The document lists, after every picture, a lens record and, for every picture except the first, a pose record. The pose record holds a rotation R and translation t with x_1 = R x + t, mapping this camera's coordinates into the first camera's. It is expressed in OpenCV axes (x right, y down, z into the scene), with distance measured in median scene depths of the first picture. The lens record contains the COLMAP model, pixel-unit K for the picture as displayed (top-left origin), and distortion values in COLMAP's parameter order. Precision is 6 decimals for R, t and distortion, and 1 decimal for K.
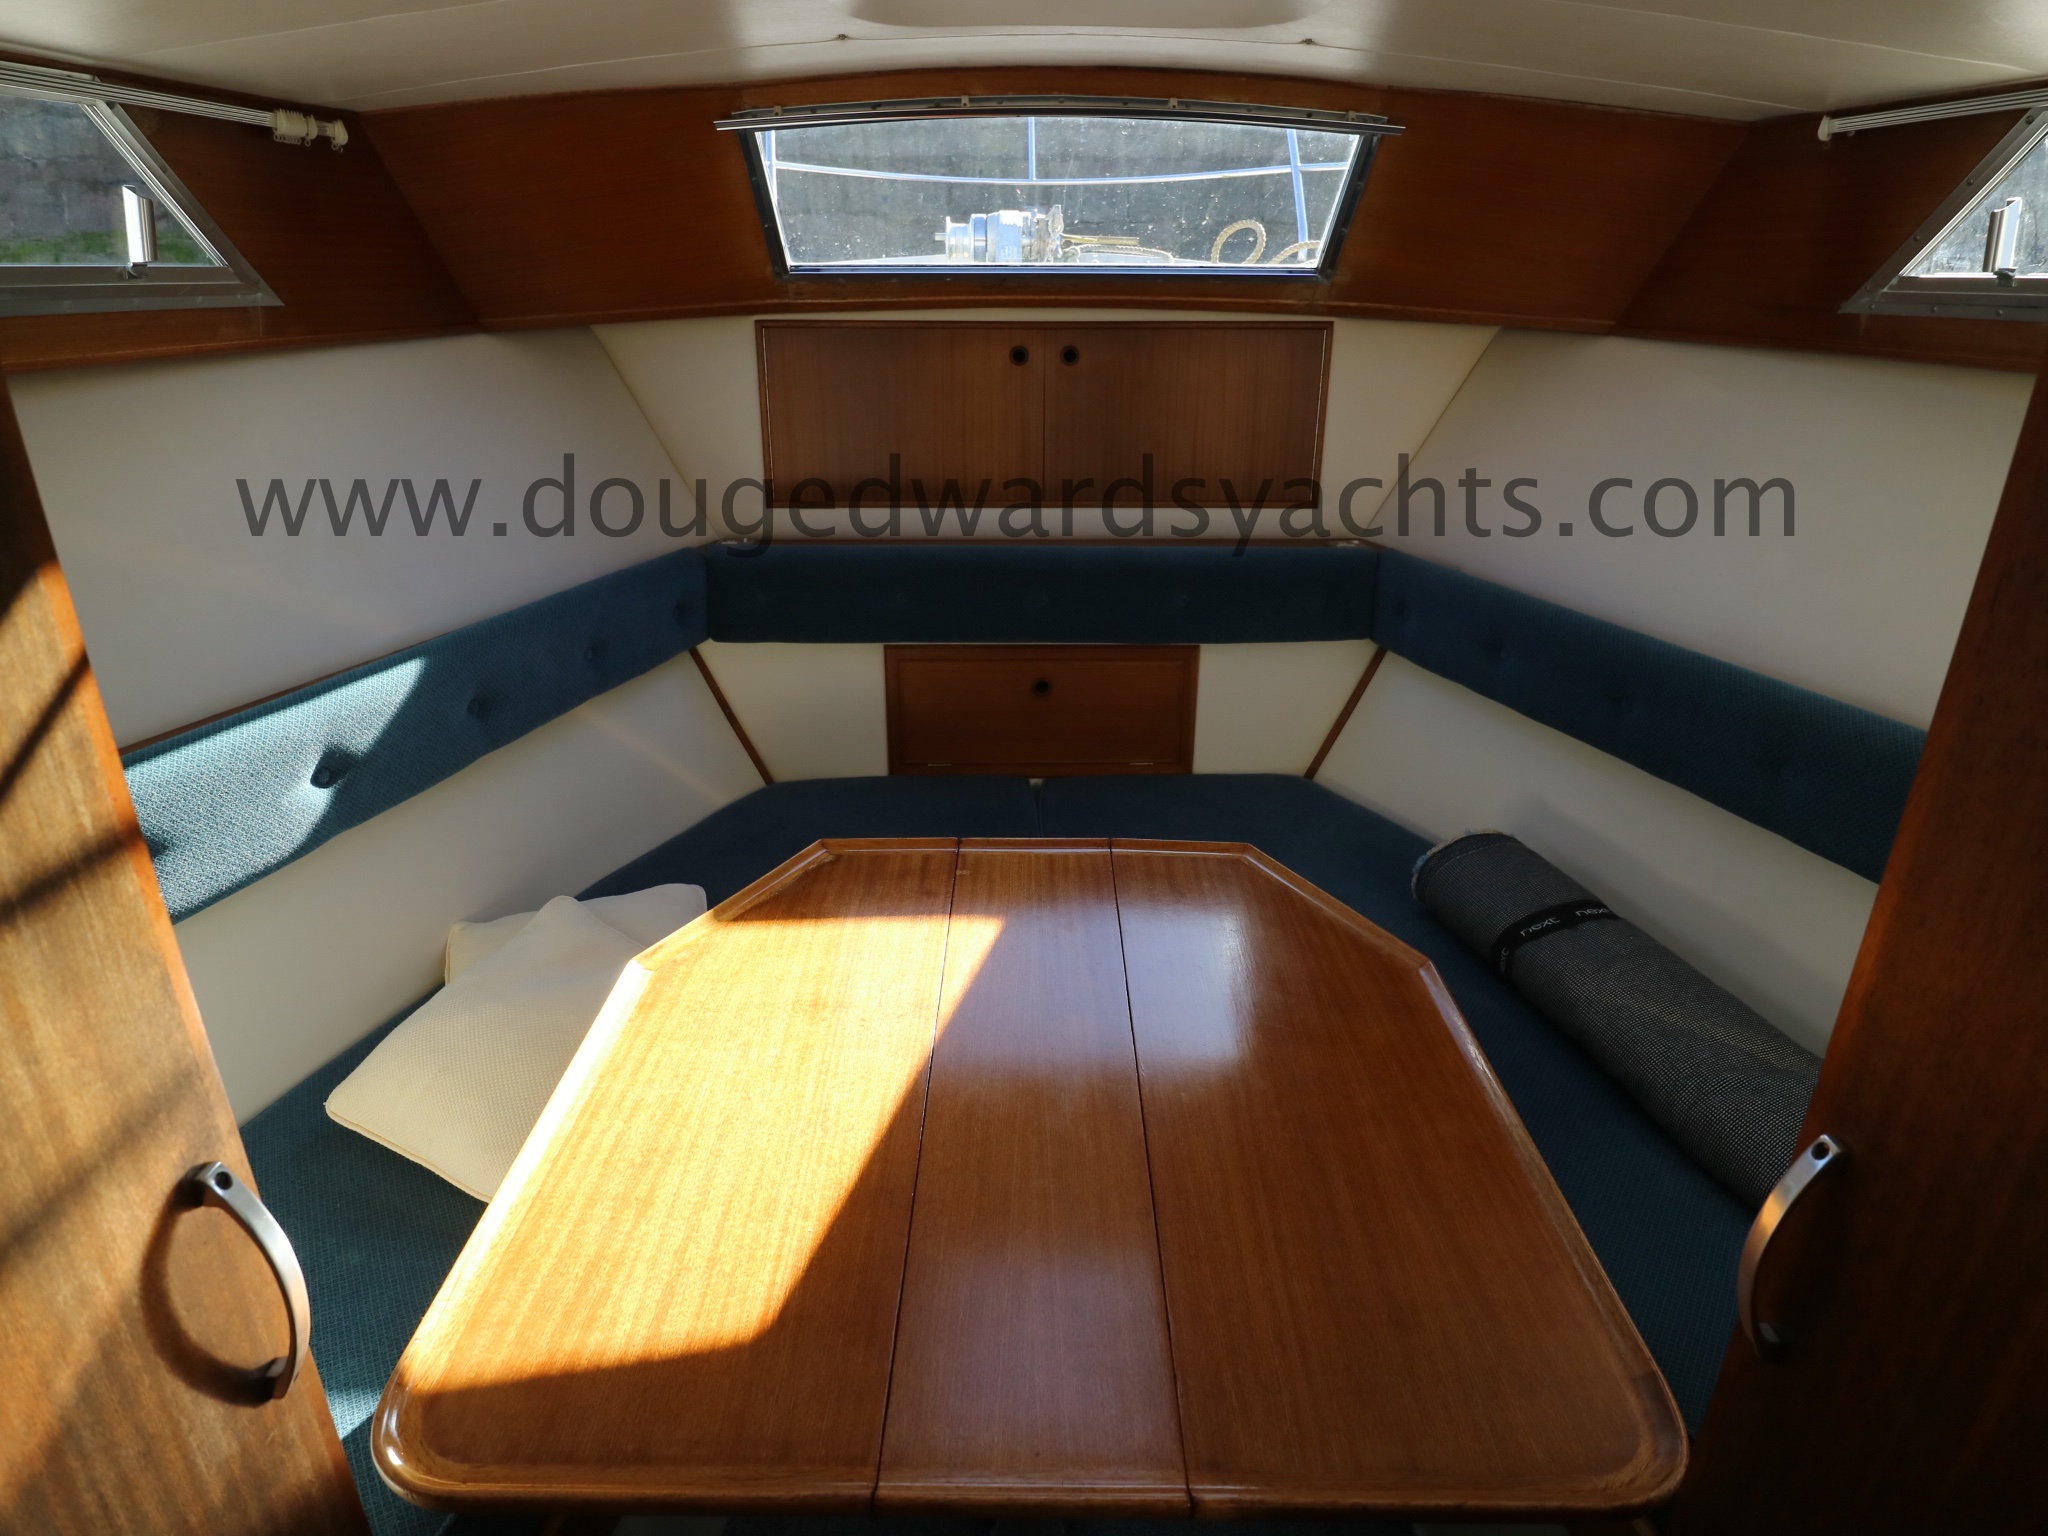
lens RADIAL K [[1156.3, 0, 1022.8], [0, 1156.3, 763.0], [0, 0, 1]] dist [-0.049097, 0.016525]
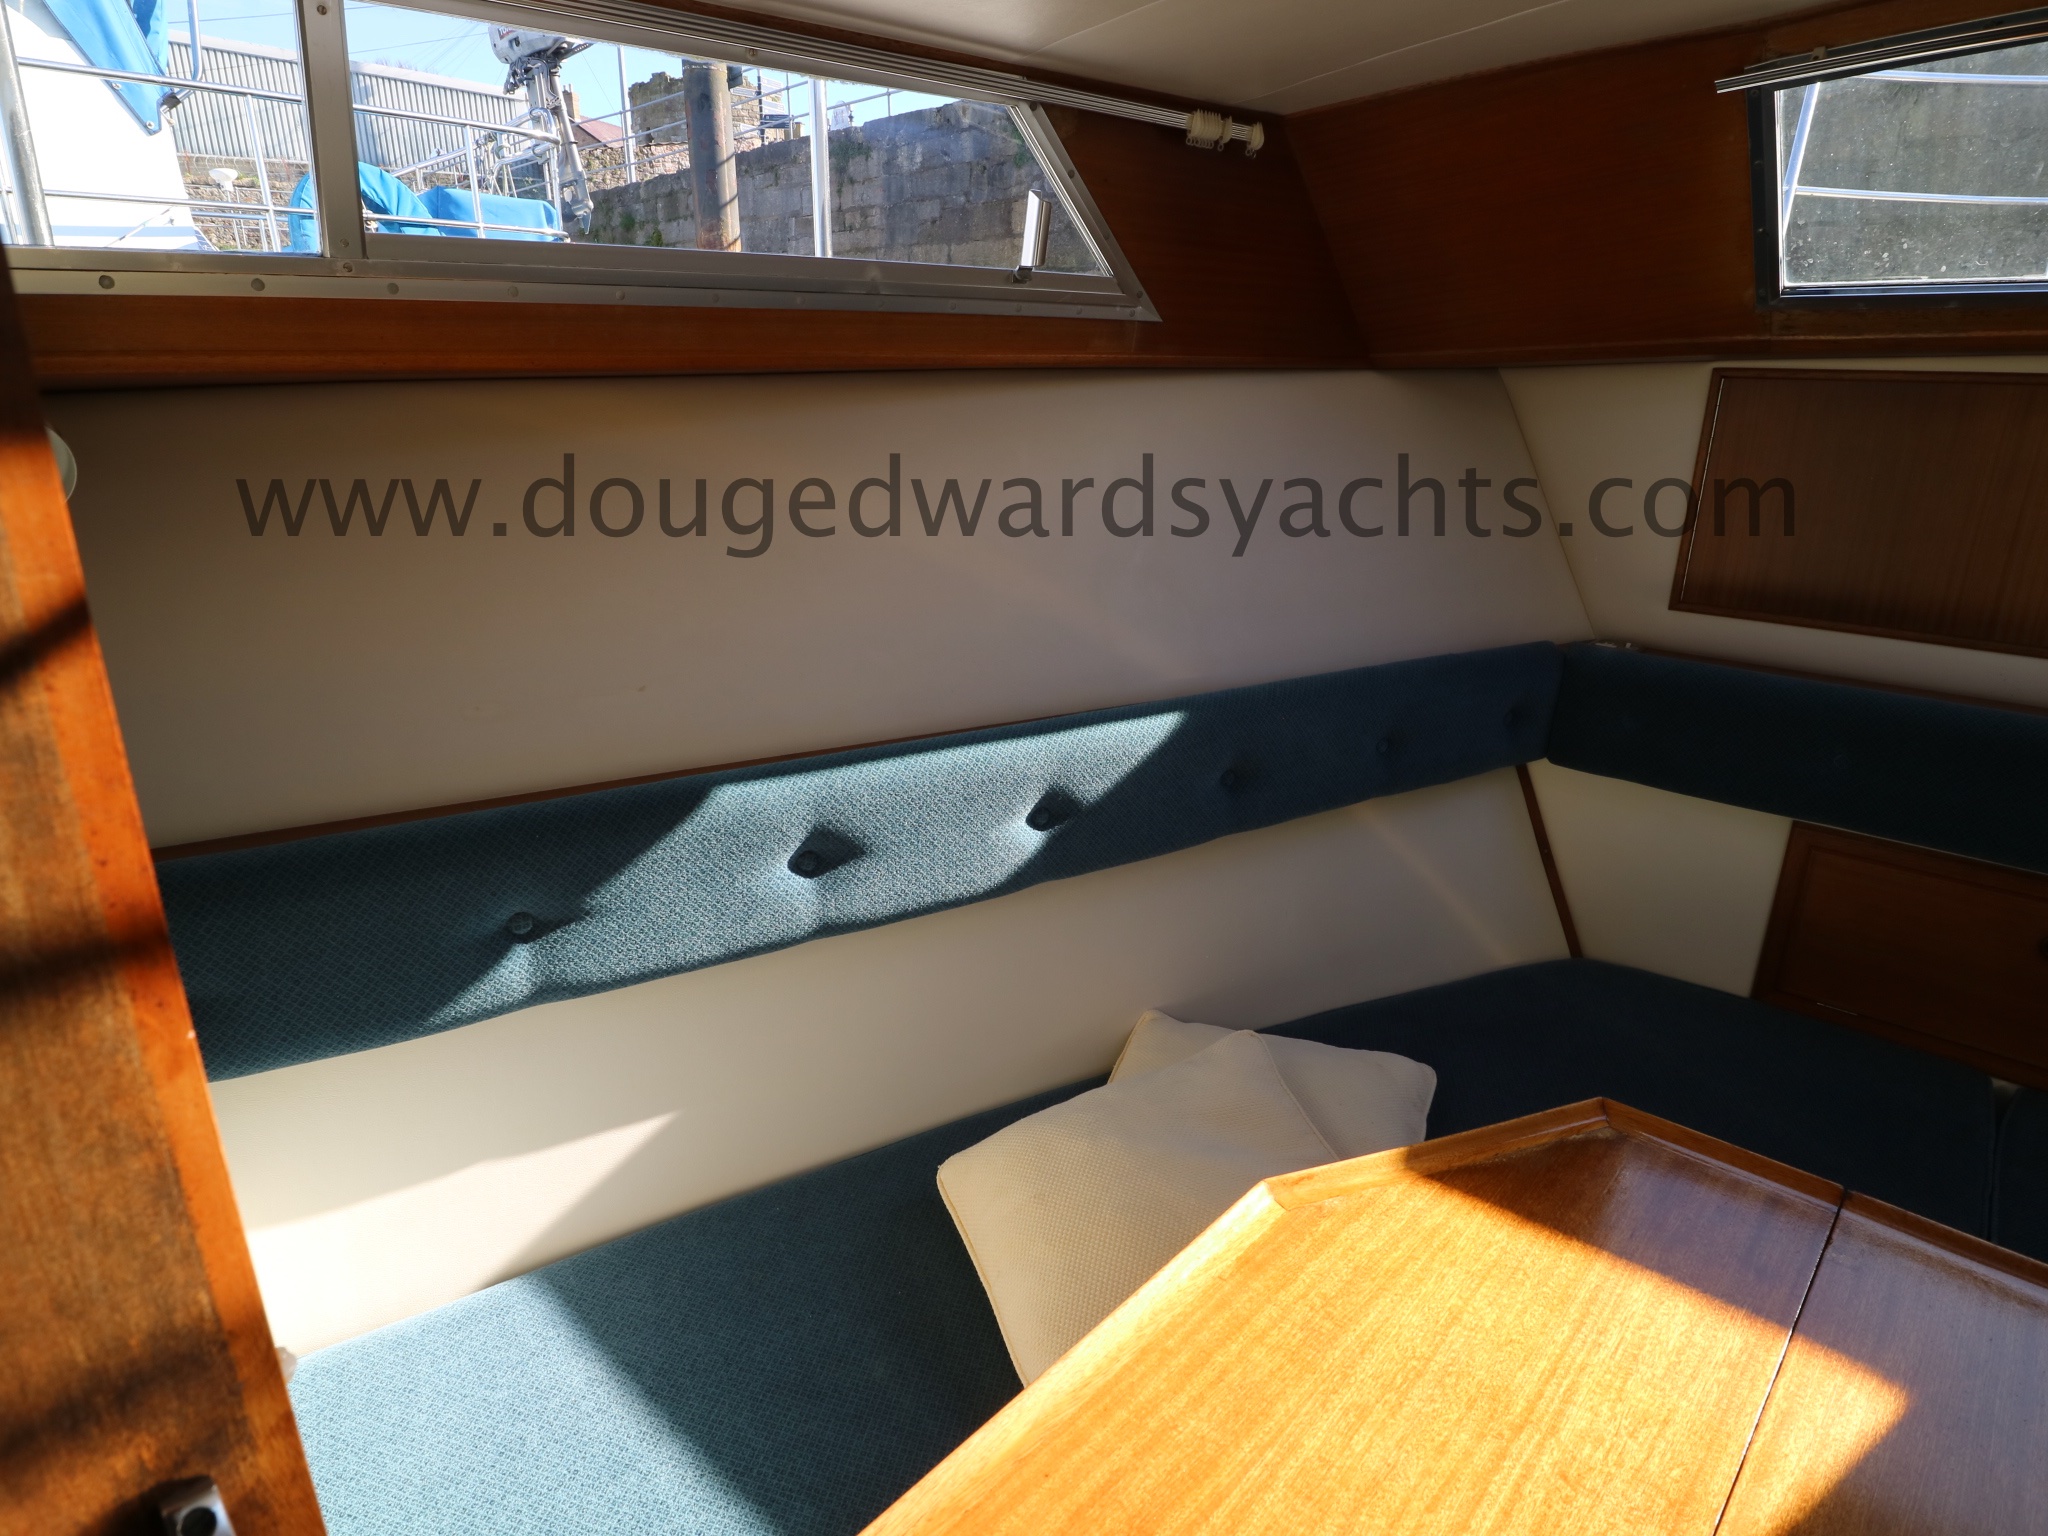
lens RADIAL K [[1156.3, 0, 1036.2], [0, 1156.3, 769.5], [0, 0, 1]] dist [-0.049097, 0.016525]
pose [[0.737546, 0.219671, -0.638569, -0.040199], [-0.262623, 0.964479, 0.028457, -0.048356], [0.622138, 0.146714, 0.769038, 0.279127]]
